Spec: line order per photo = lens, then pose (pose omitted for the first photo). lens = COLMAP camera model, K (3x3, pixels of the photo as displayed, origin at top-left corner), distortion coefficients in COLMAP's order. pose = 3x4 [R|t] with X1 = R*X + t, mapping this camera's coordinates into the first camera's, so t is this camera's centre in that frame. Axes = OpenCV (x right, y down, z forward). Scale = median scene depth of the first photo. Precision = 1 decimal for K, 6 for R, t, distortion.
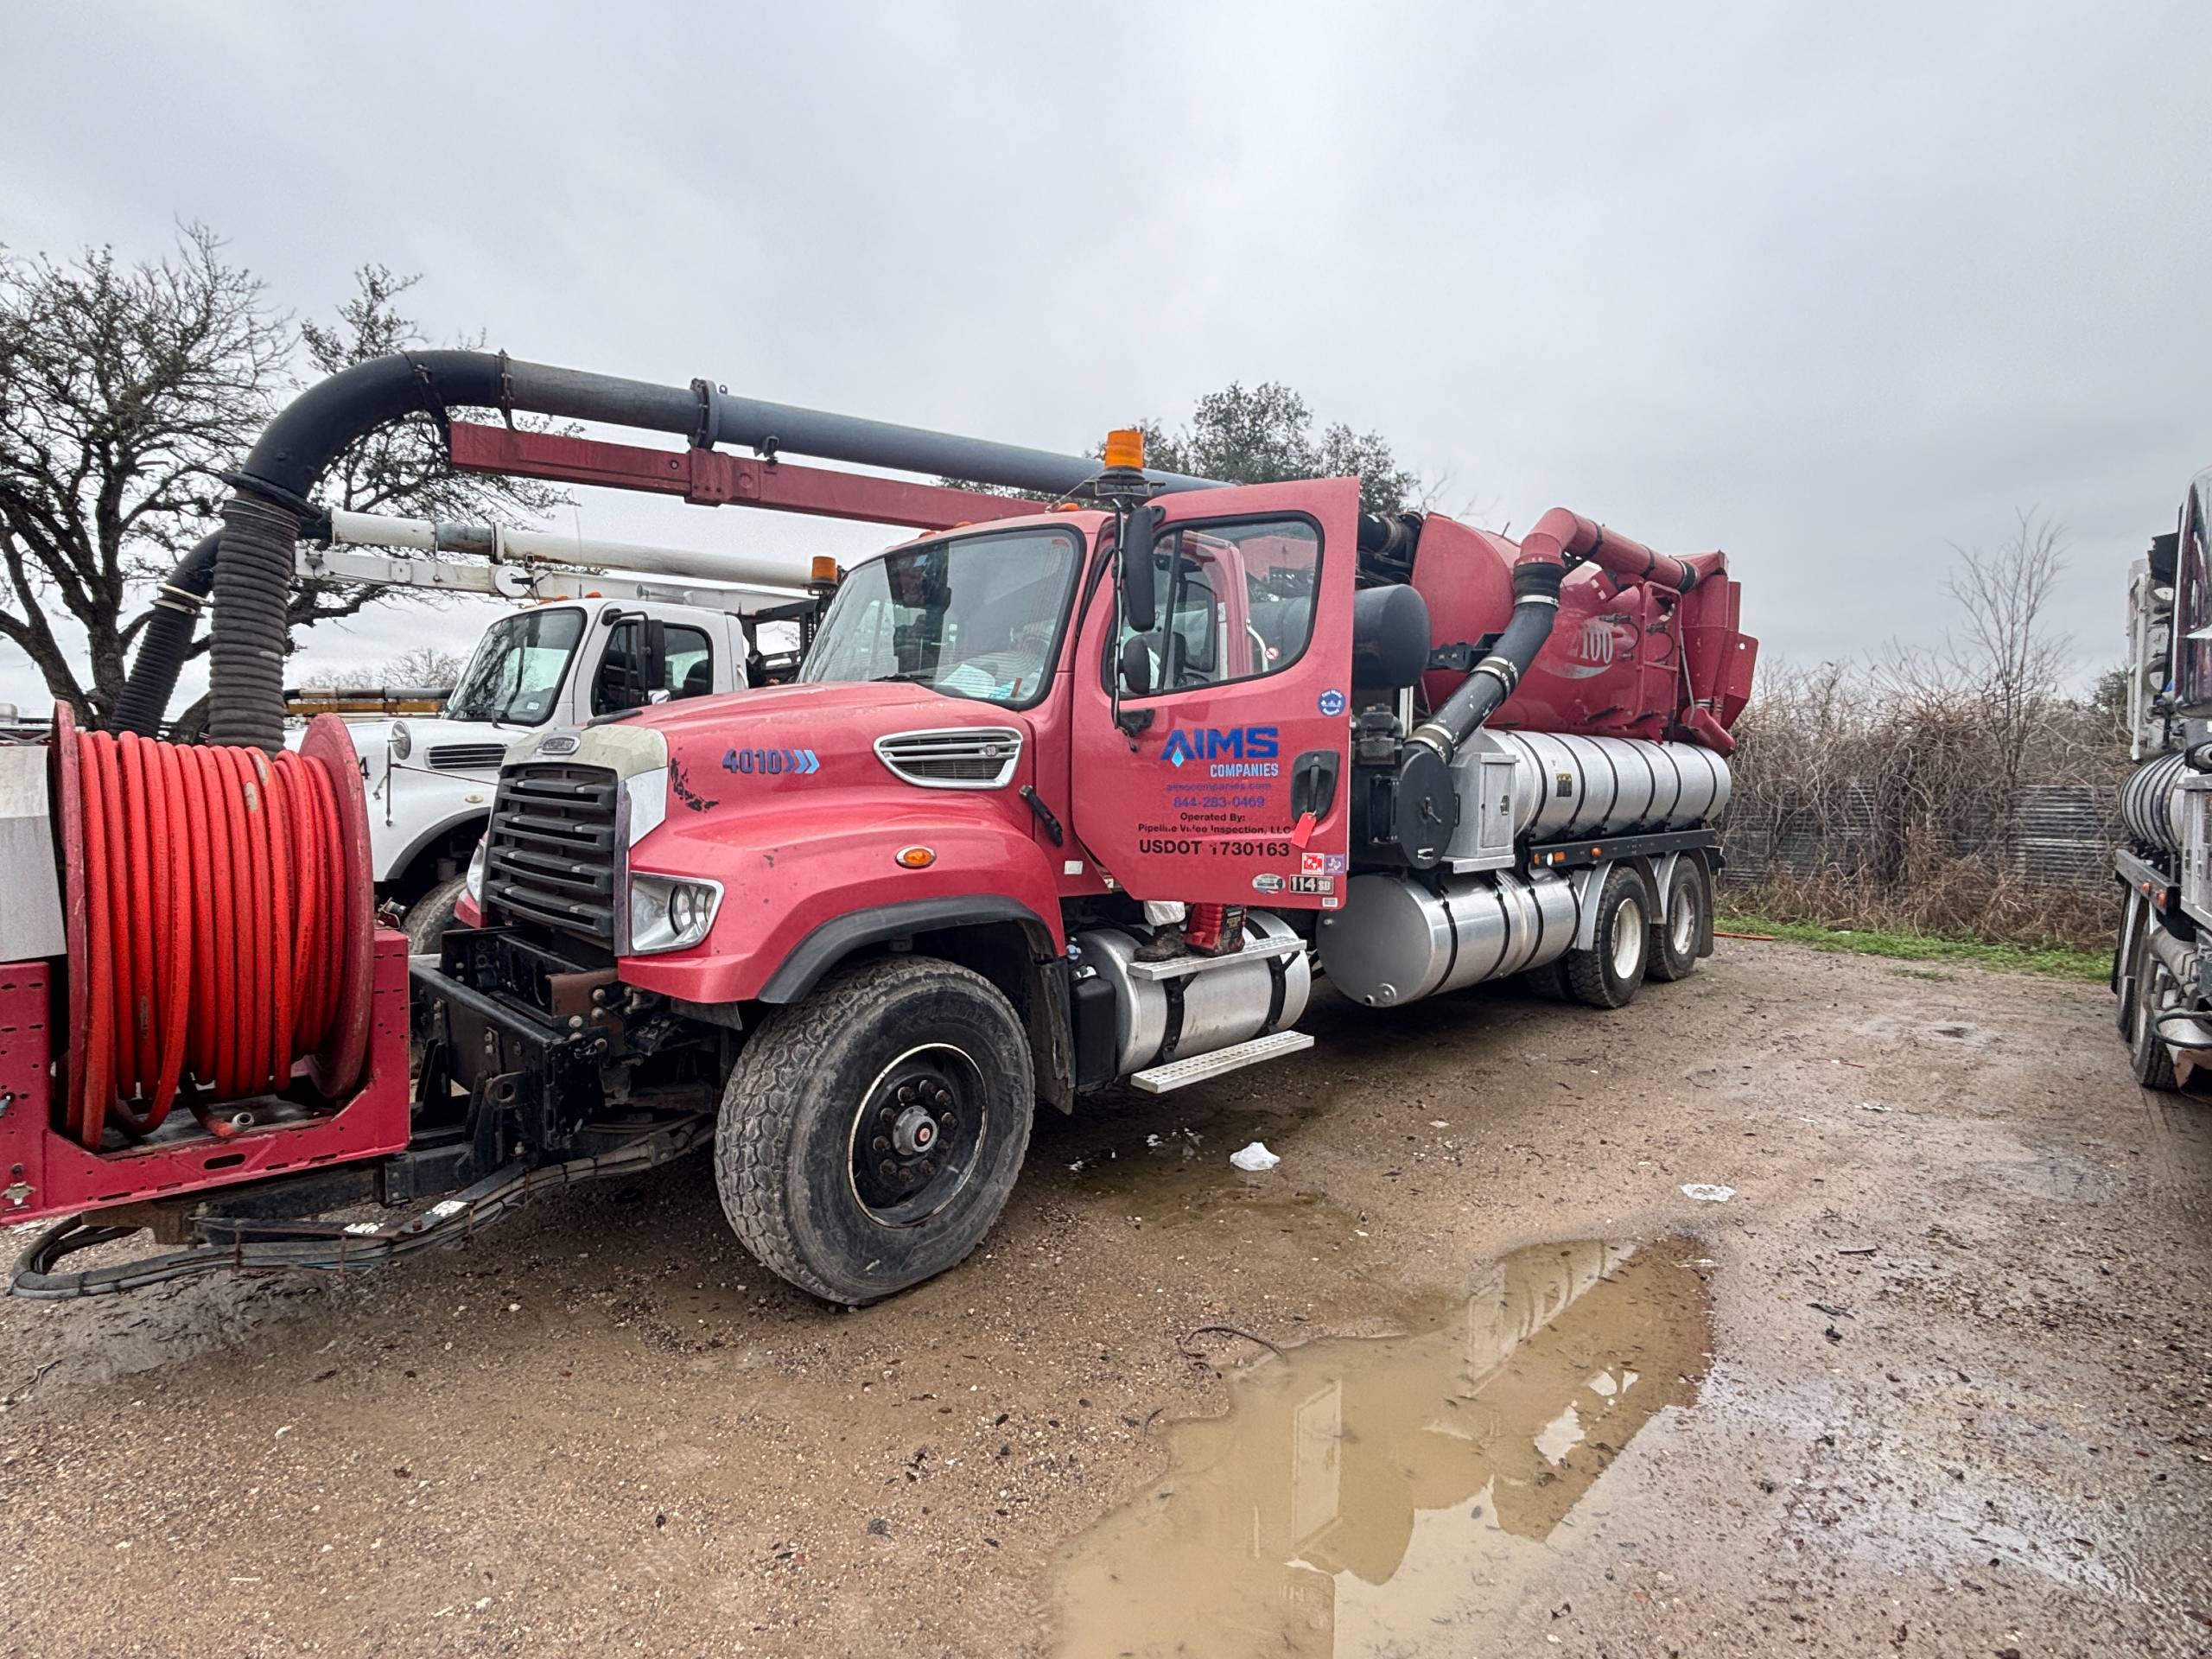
lens RADIAL K [[1150.5, 0, 1104.9], [0, 1150.5, 801.1], [0, 0, 1]] dist [0.000690, -0.000039]
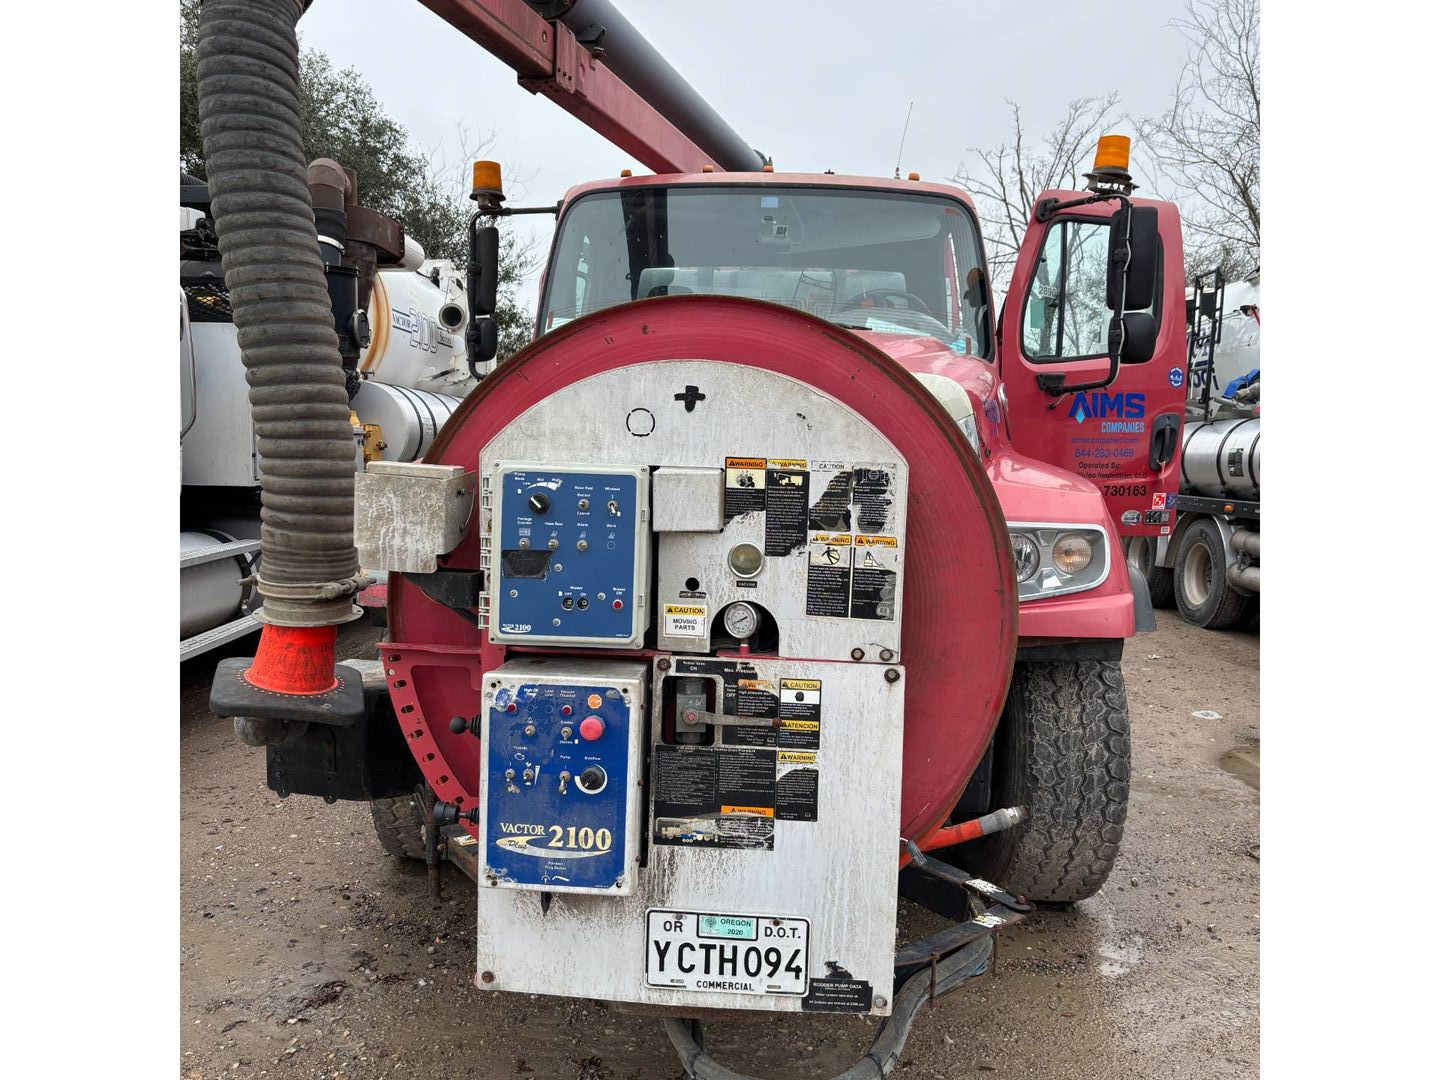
lens RADIAL K [[1166.6, 0, 710.4], [0, 1166.6, 531.3], [0, 0, 1]] dist [0.065923, -0.148454]
pose [[0.728578, -0.039595, 0.683817, -1.083075], [-0.001377, 0.998241, 0.059267, 0.010898], [-0.684961, -0.044122, 0.727242, 0.379260]]
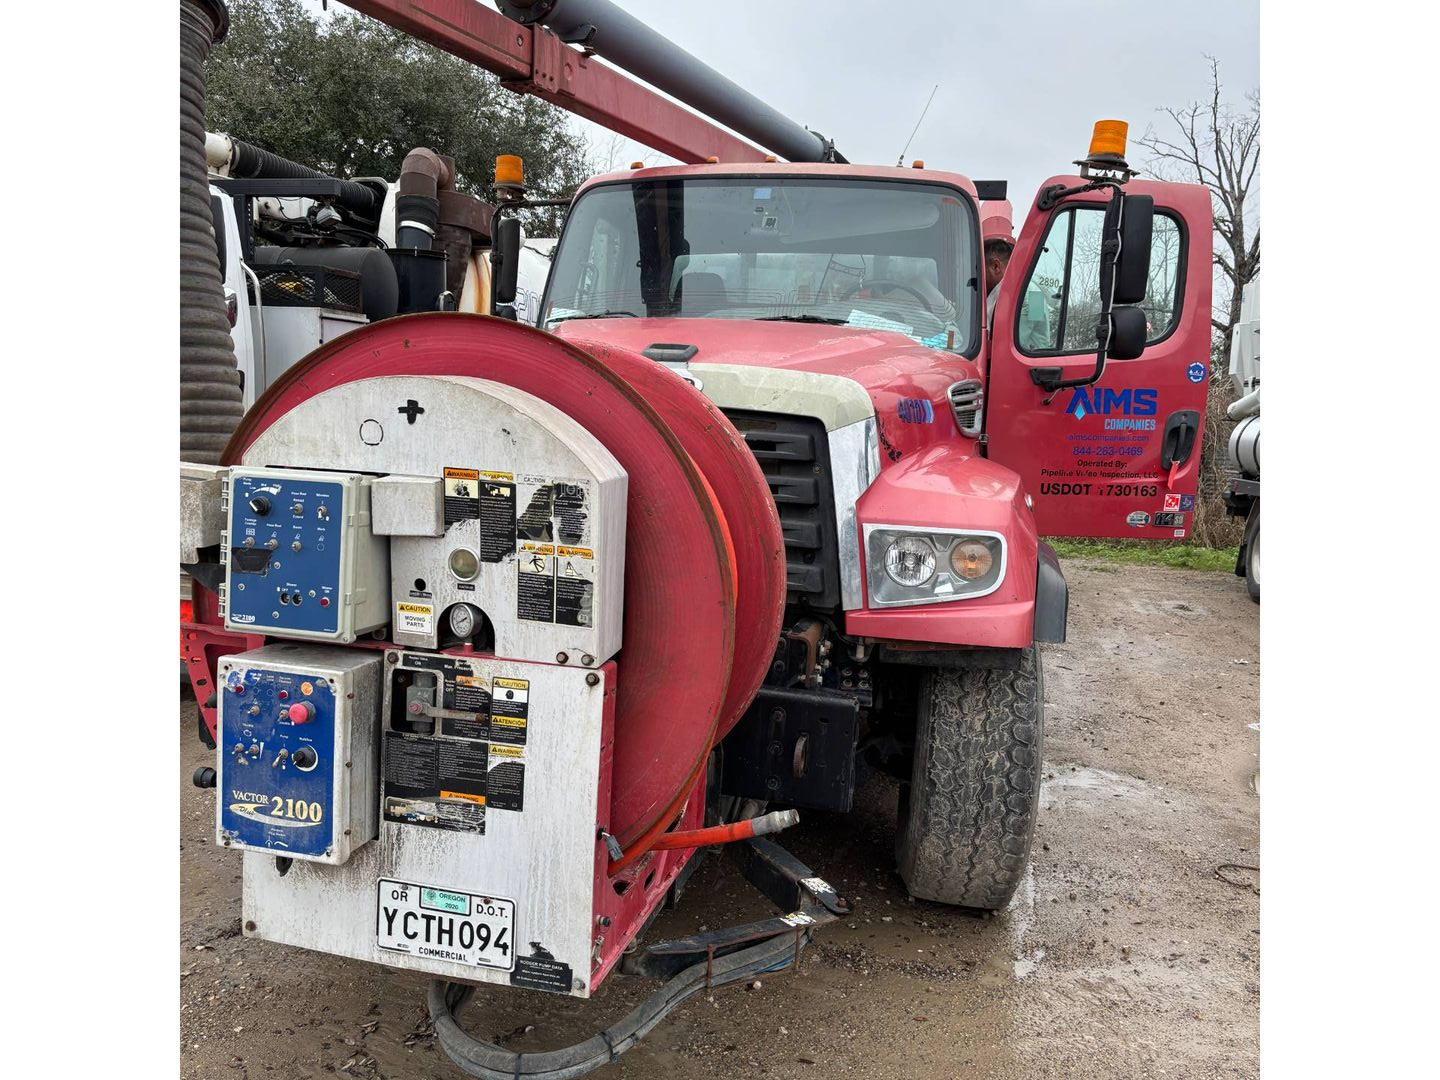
lens RADIAL K [[1166.6, 0, 710.4], [0, 1166.6, 531.3], [0, 0, 1]] dist [0.065923, -0.148454]
pose [[0.841437, -0.028099, 0.539625, -0.908779], [-0.024635, 0.995614, 0.090255, -0.015863], [-0.539794, -0.089238, 0.837054, 0.207961]]
